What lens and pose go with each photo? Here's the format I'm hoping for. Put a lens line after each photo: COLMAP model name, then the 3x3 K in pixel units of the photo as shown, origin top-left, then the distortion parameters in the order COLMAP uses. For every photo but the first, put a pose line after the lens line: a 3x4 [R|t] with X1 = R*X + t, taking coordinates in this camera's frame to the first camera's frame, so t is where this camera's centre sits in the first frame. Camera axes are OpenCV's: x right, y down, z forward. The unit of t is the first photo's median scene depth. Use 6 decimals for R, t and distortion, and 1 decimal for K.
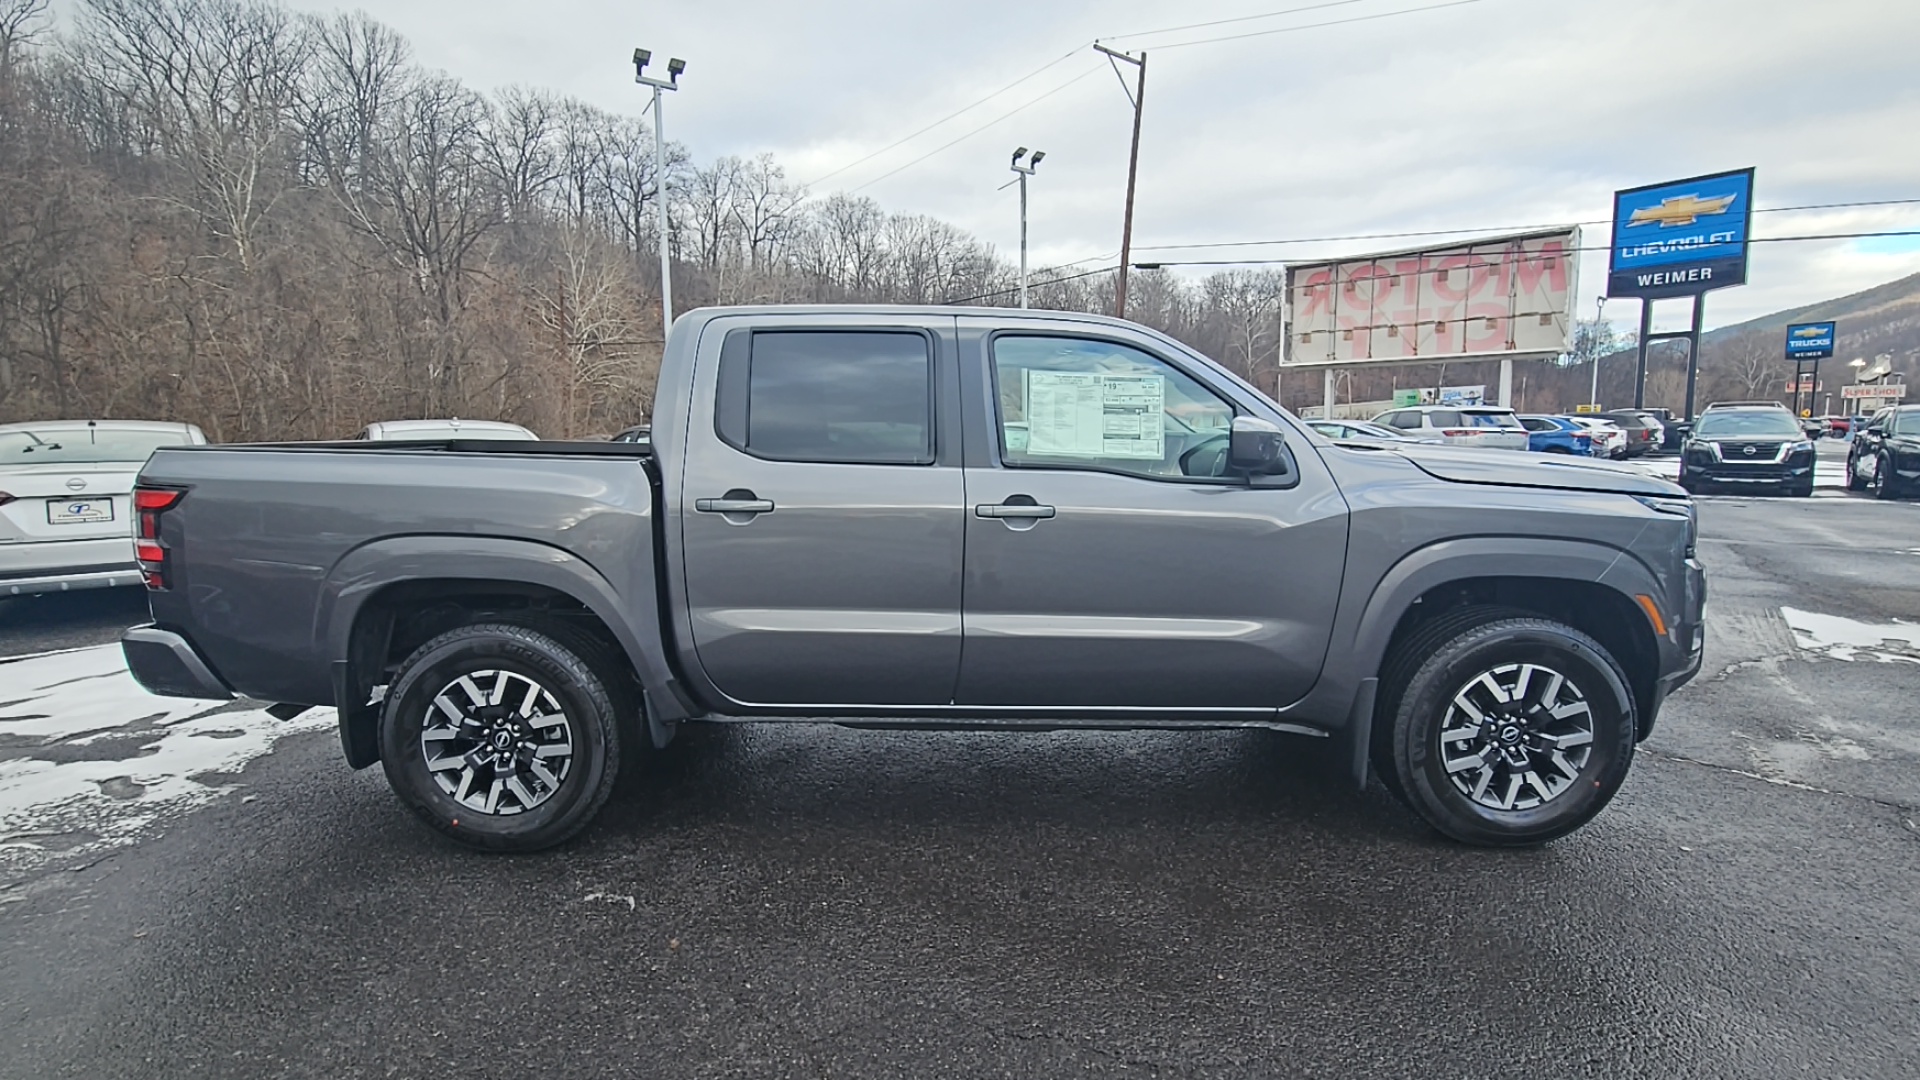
lens RADIAL K [[856.2, 0, 958.1], [0, 856.2, 540.7], [0, 0, 1]] dist [0.014910, -0.008953]
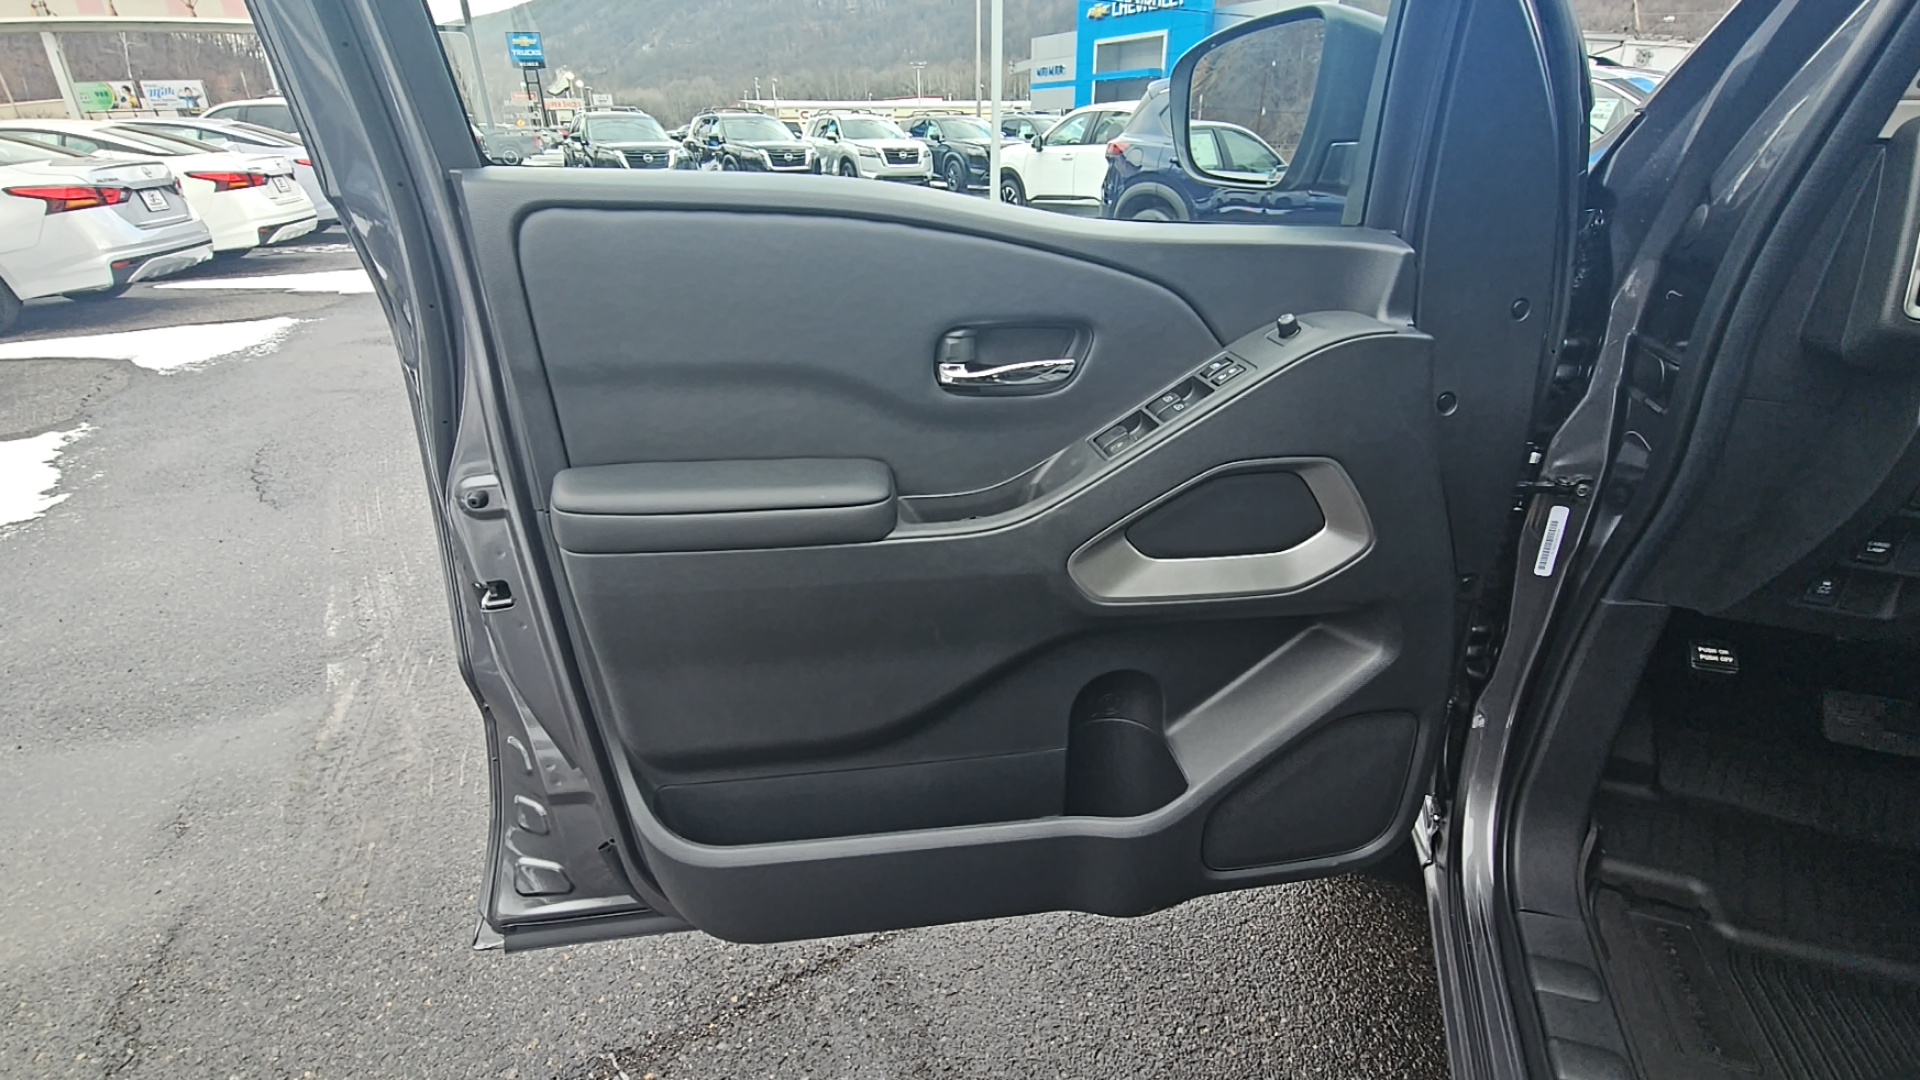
lens RADIAL K [[856.2, 0, 959.2], [0, 856.2, 534.5], [0, 0, 1]] dist [0.014910, -0.008953]
pose [[0.344701, -0.395347, 0.851400, 0.002250], [0.125629, 0.918257, 0.375529, -0.020395], [-0.930268, -0.022484, 0.366191, 0.176137]]
